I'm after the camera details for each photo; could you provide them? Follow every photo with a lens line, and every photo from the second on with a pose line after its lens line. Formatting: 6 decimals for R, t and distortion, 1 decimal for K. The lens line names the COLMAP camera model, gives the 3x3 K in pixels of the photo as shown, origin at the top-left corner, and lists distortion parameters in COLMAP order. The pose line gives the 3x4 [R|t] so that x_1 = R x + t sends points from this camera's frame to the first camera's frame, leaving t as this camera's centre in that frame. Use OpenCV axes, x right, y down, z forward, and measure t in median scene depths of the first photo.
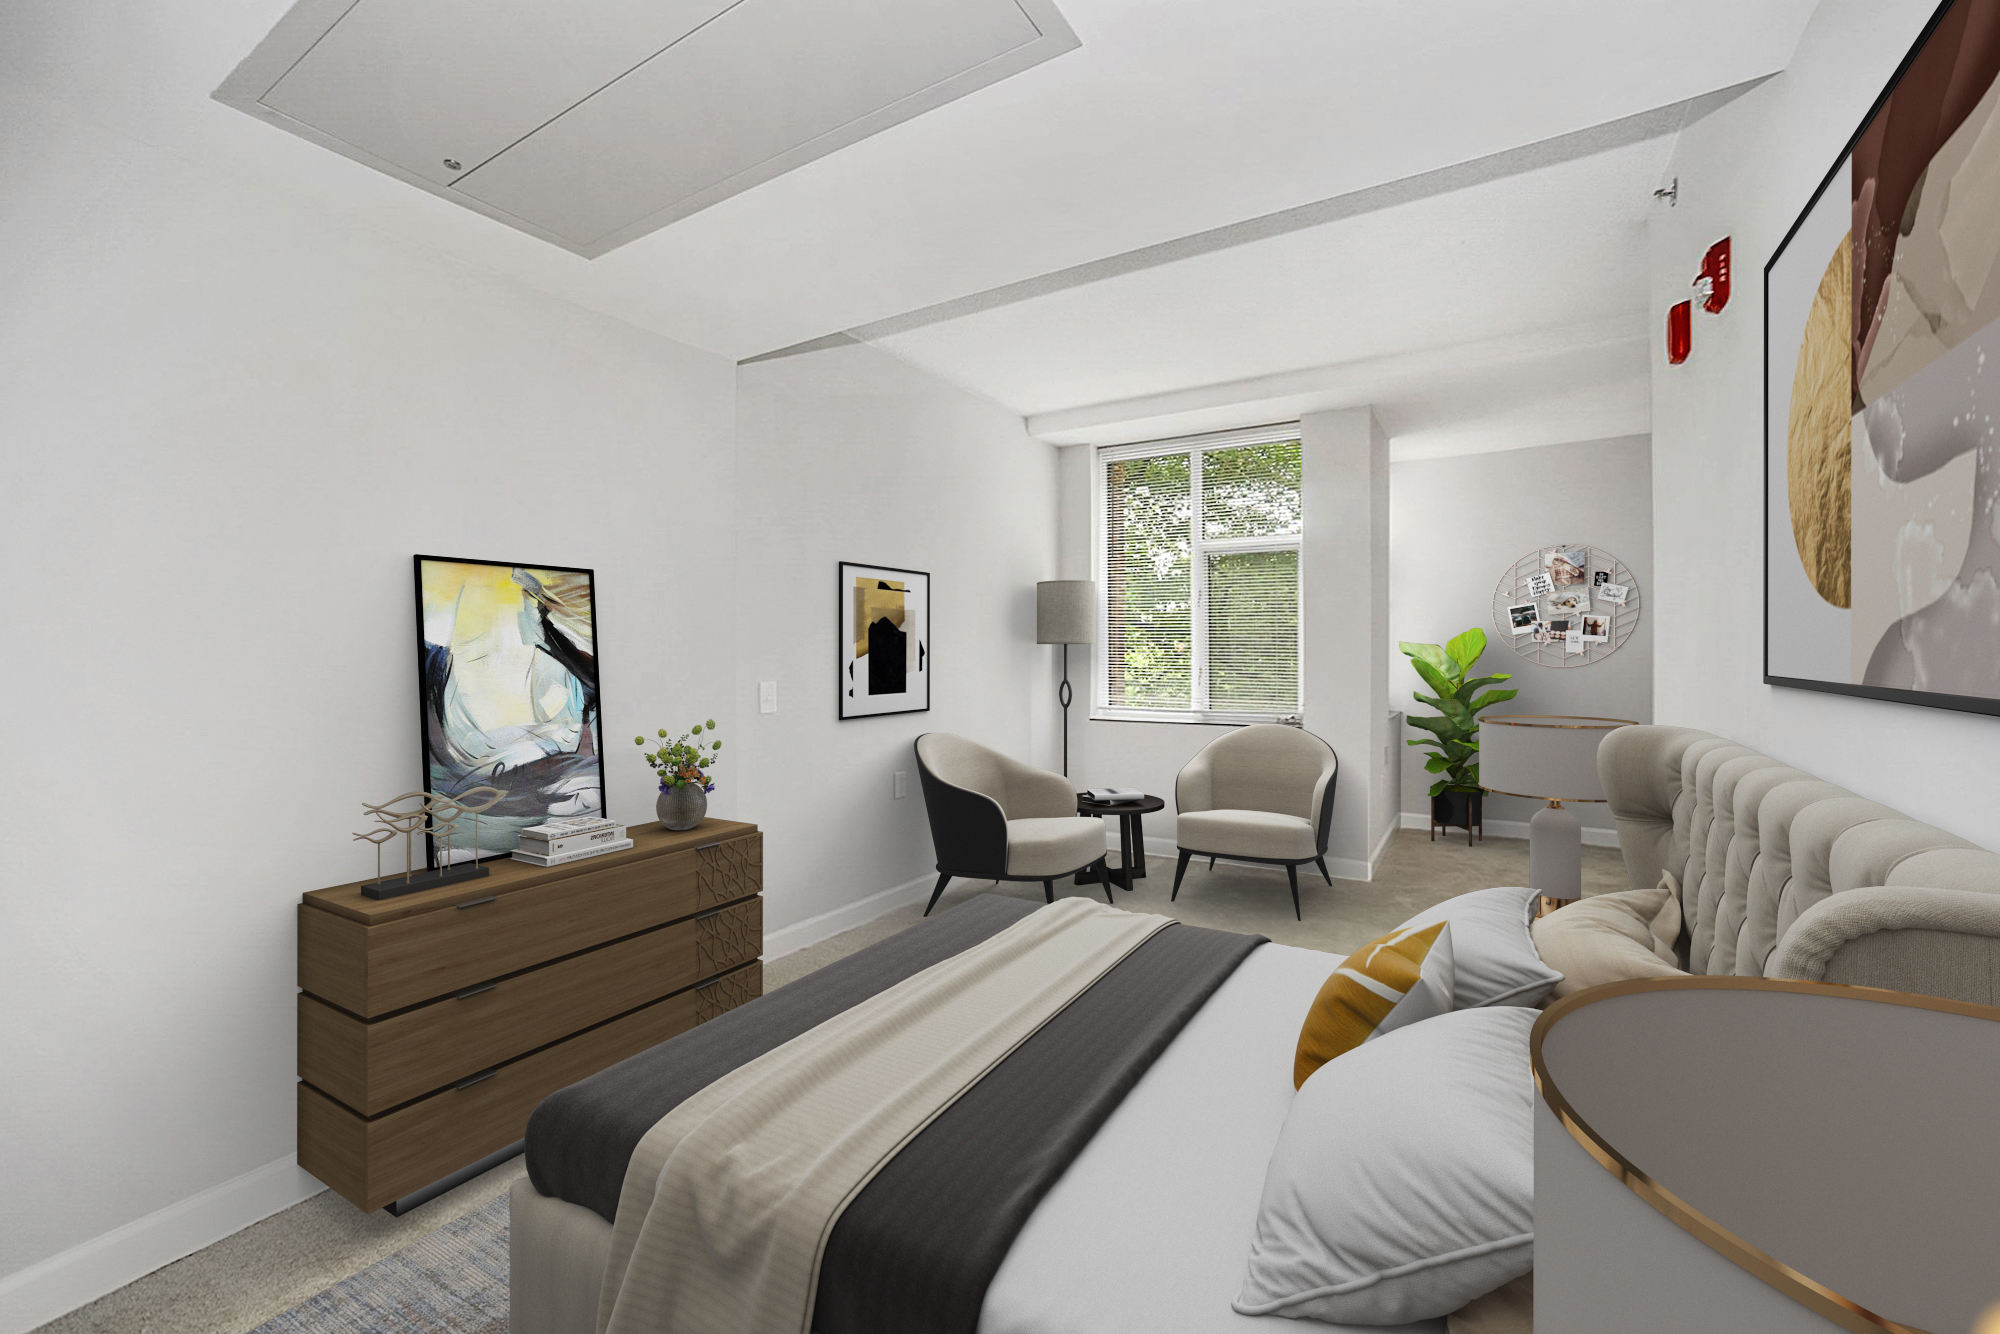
lens RADIAL K [[859.6, 0, 1011.0], [0, 859.6, 631.2], [0, 0, 1]] dist [-0.000693, 0.000119]
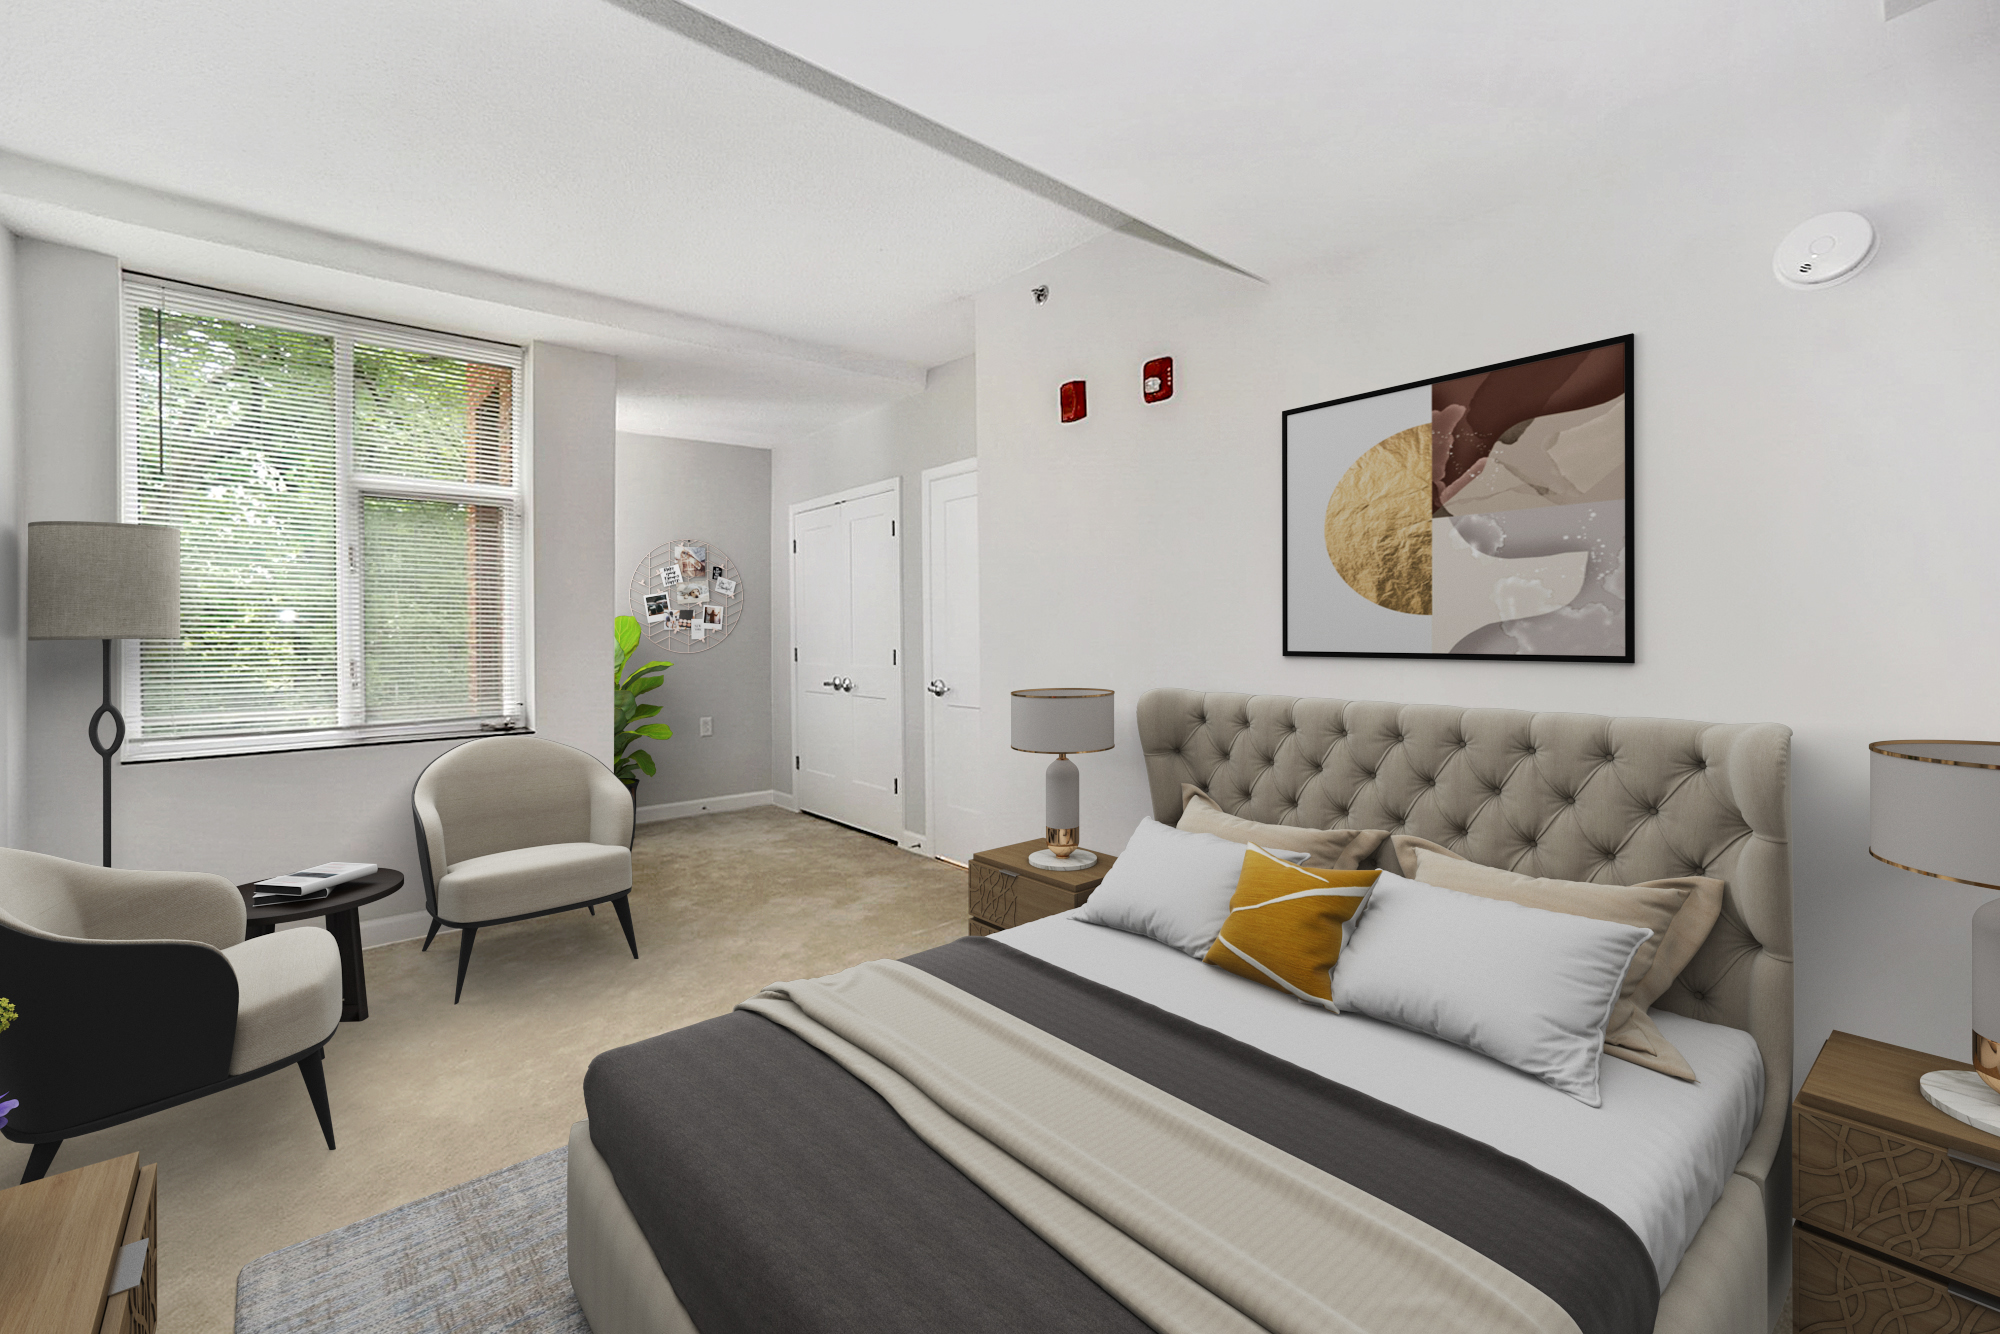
lens RADIAL K [[859.6, 0, 1011.0], [0, 859.6, 631.2], [0, 0, 1]] dist [-0.000693, 0.000119]
pose [[0.315481, -0.007579, 0.948902, -0.260553], [-0.008454, 0.999906, 0.010797, -0.000573], [-0.948894, -0.011429, 0.315387, 0.279064]]
